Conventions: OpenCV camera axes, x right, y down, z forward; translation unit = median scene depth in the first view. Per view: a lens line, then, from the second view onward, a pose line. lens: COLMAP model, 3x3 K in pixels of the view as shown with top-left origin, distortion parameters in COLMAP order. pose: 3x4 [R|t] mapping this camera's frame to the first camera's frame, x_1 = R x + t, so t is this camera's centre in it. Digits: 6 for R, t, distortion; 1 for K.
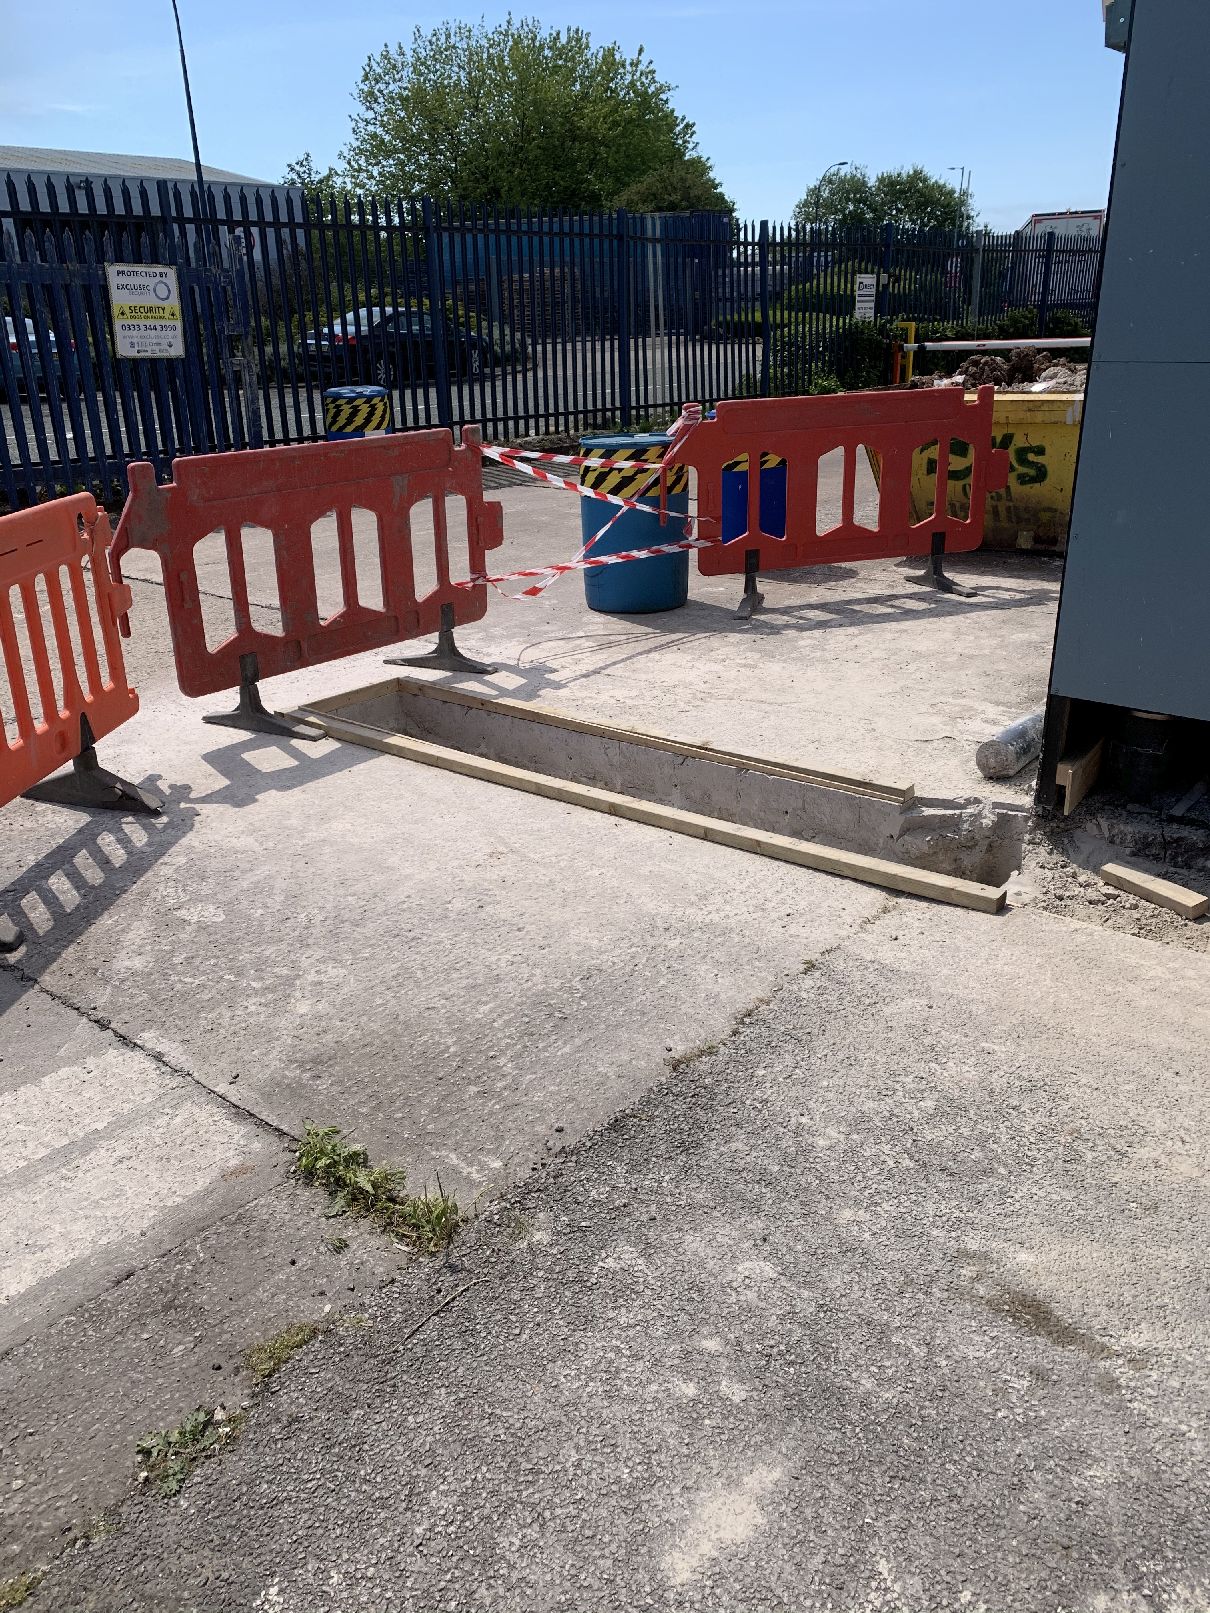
lens RADIAL K [[1230.7, 0, 592.2], [0, 1230.7, 812.3], [0, 0, 1]] dist [0.007440, -0.003363]
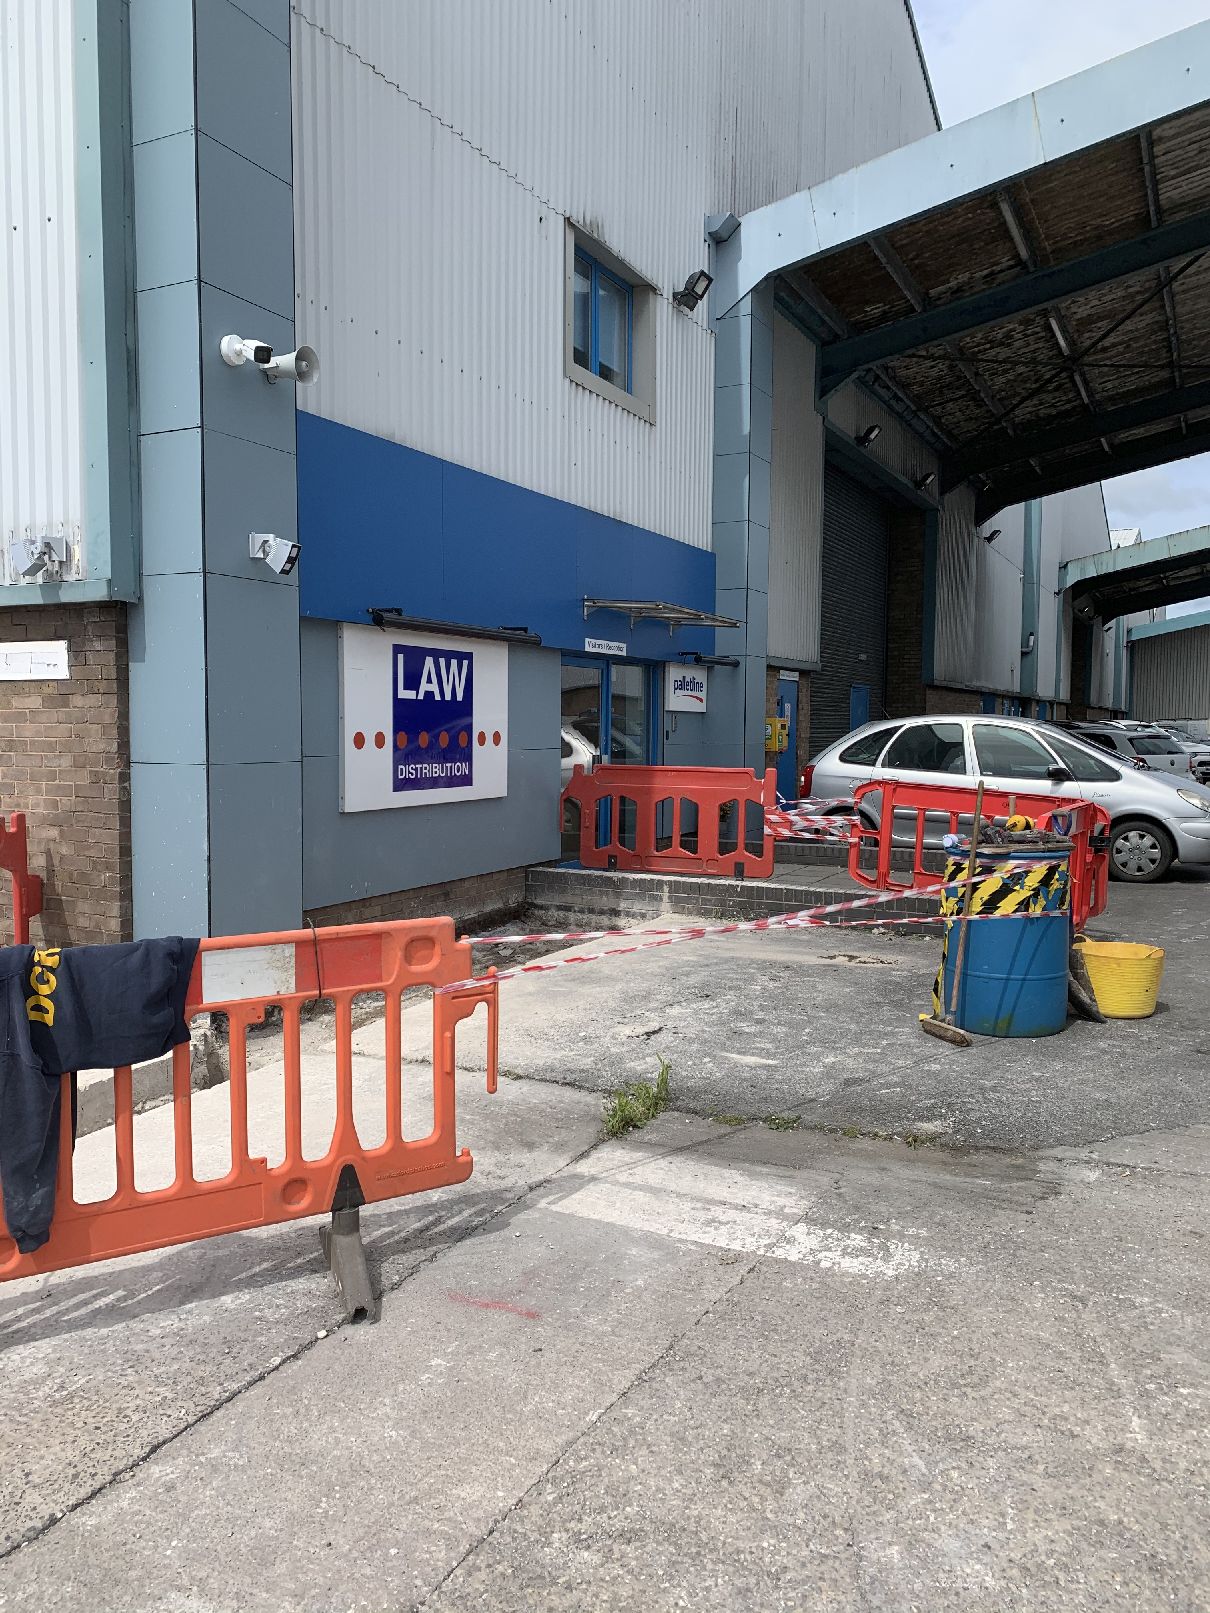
lens RADIAL K [[1230.7, 0, 592.2], [0, 1230.7, 812.3], [0, 0, 1]] dist [0.007440, -0.003363]
pose [[-0.219888, -0.043828, 0.974540, -1.754525], [0.373219, 0.919209, 0.125549, -0.372806], [-0.901309, 0.391323, -0.185766, 0.997068]]
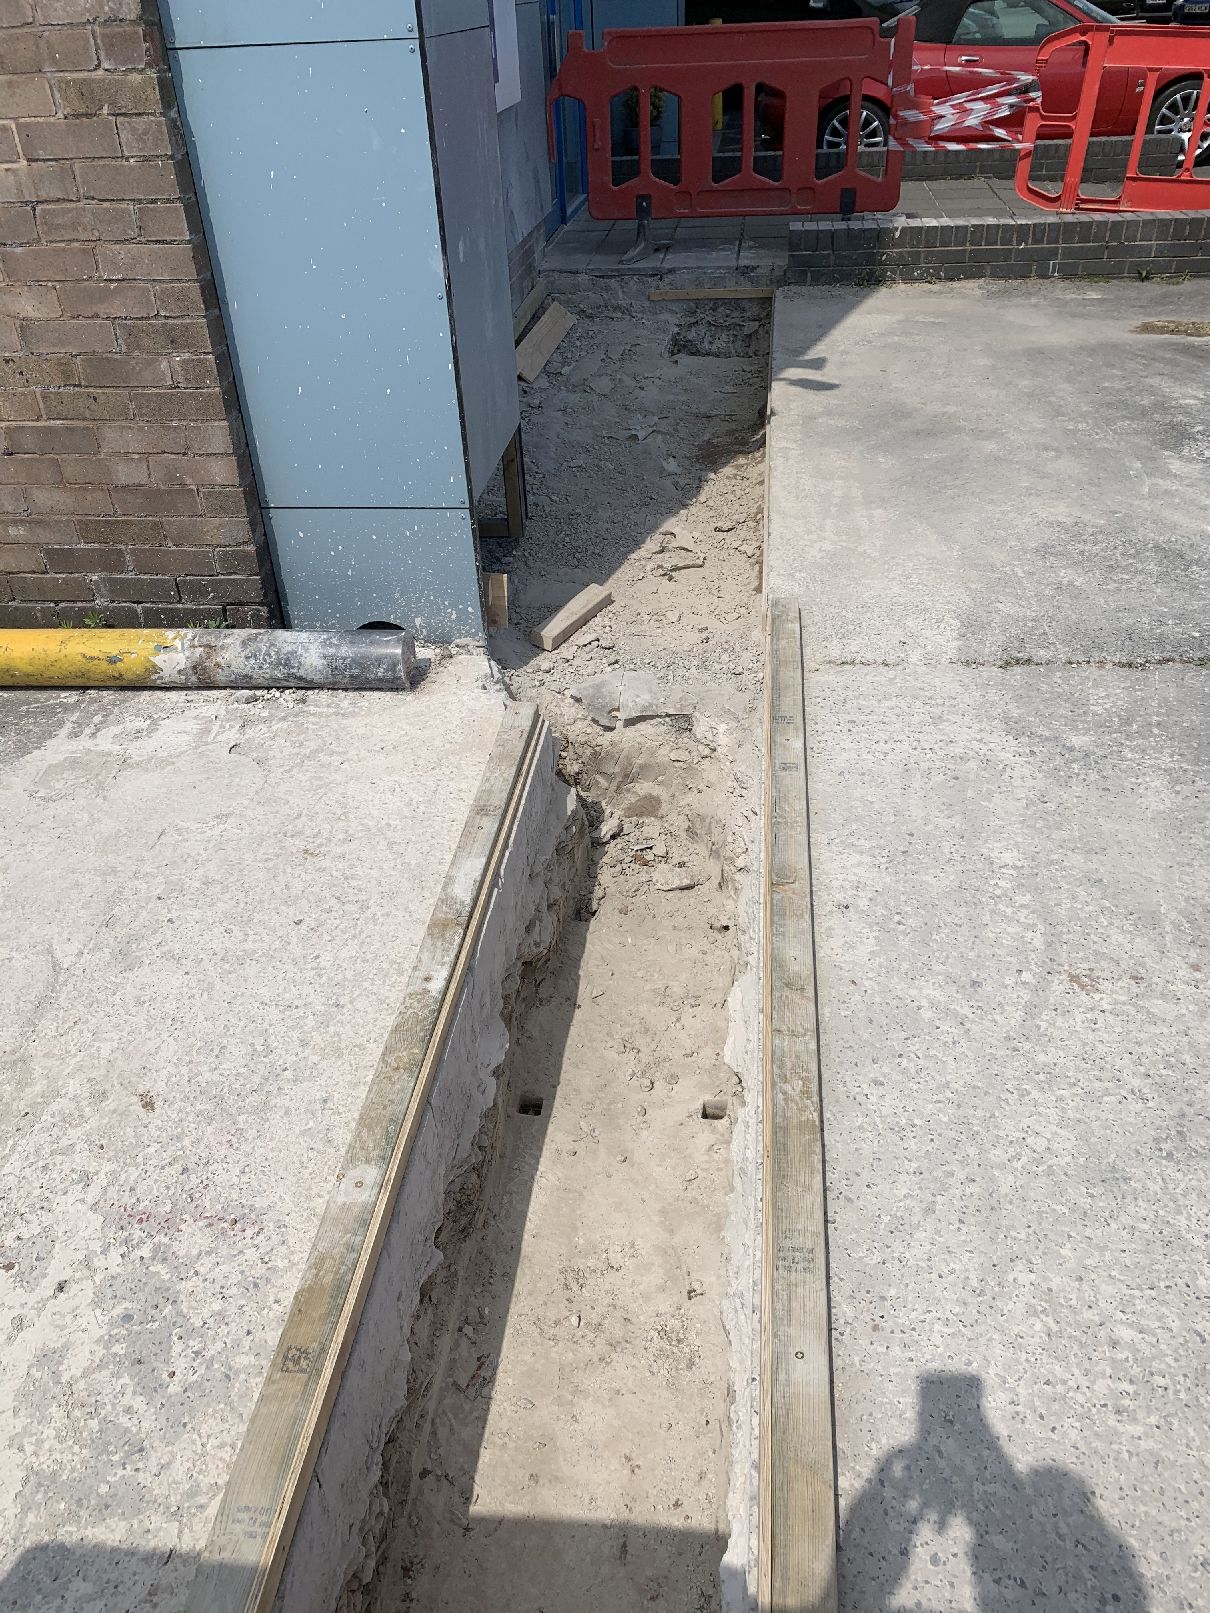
lens RADIAL K [[1230.7, 0, 592.2], [0, 1230.7, 812.3], [0, 0, 1]] dist [0.007440, -0.003363]
pose [[-0.539639, -0.420631, 0.729287, -0.425832], [0.378824, 0.652278, 0.656526, -0.593281], [-0.751853, 0.630558, -0.192649, 1.581516]]
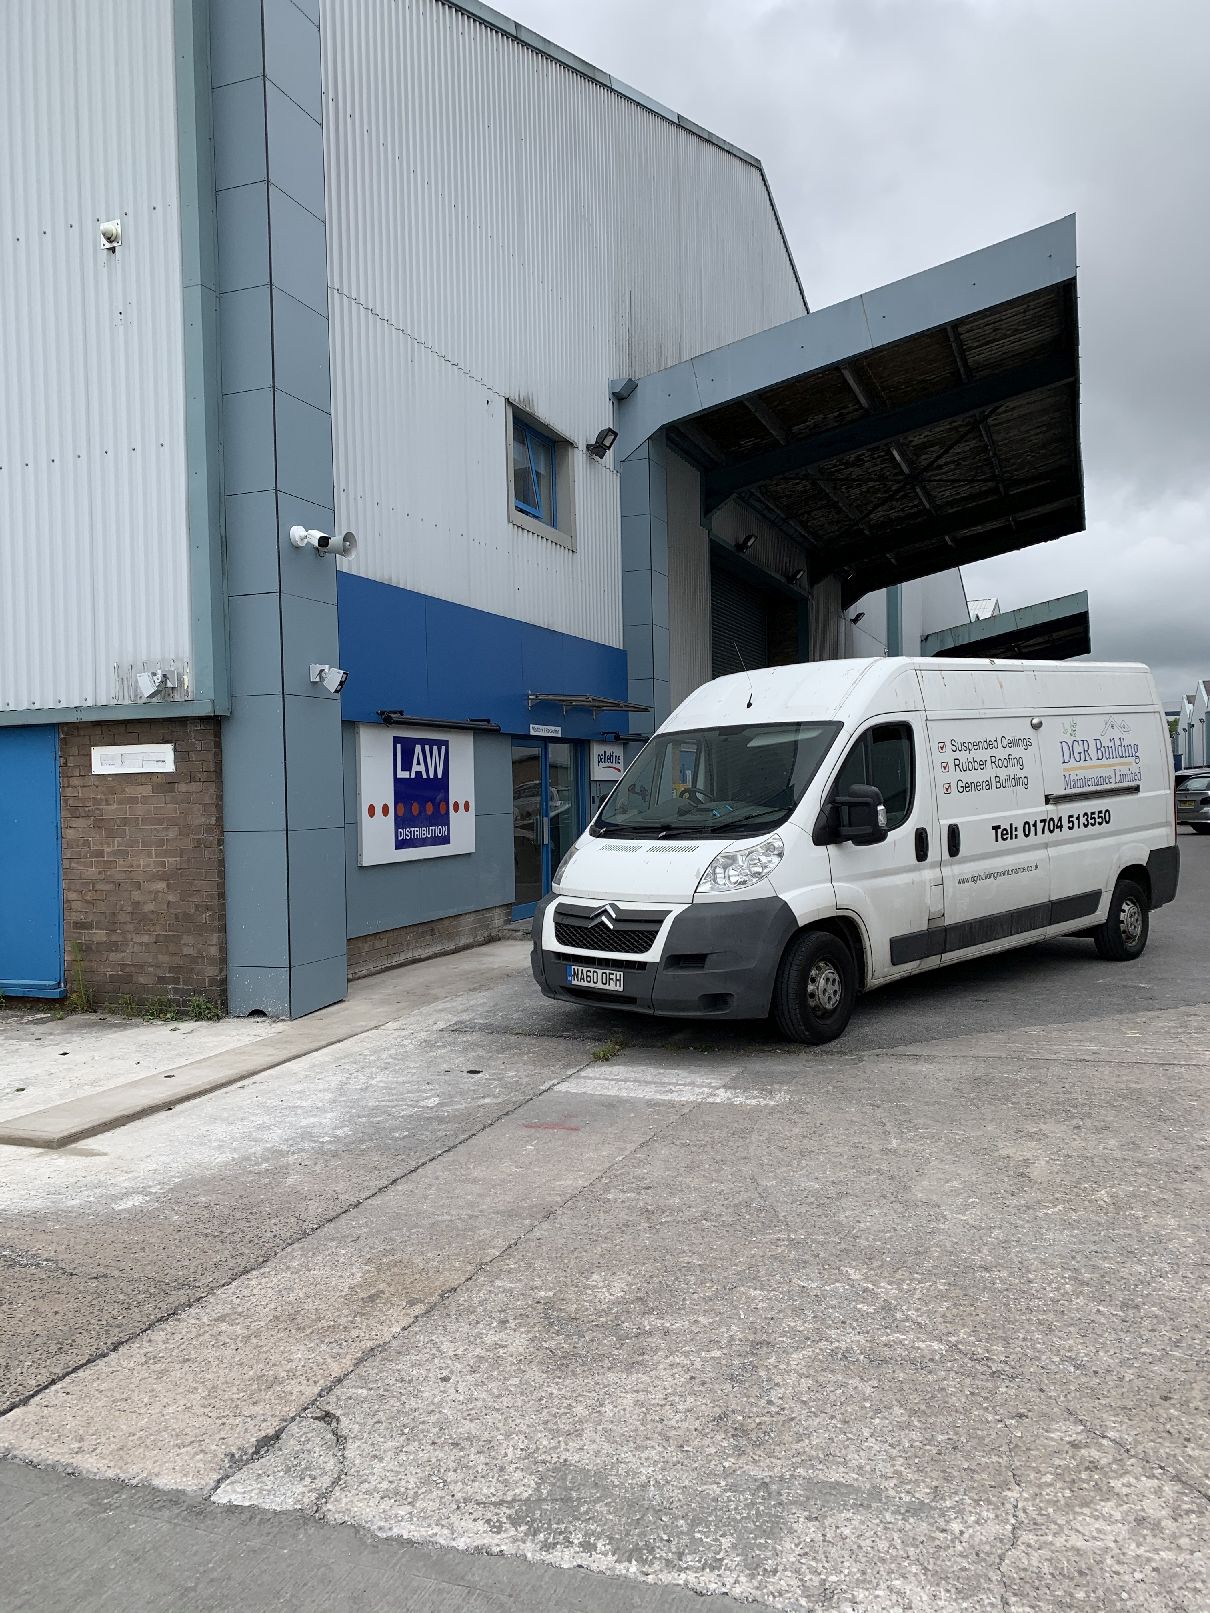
lens RADIAL K [[1225.4, 0, 605.0], [0, 1225.4, 806.5], [0, 0, 1]] dist [0.049939, -0.000214]
pose [[-0.310162, 0.019950, 0.950474, -2.589309], [0.390904, 0.914029, 0.108376, -0.504591], [-0.866599, 0.405159, -0.291296, 1.345398]]
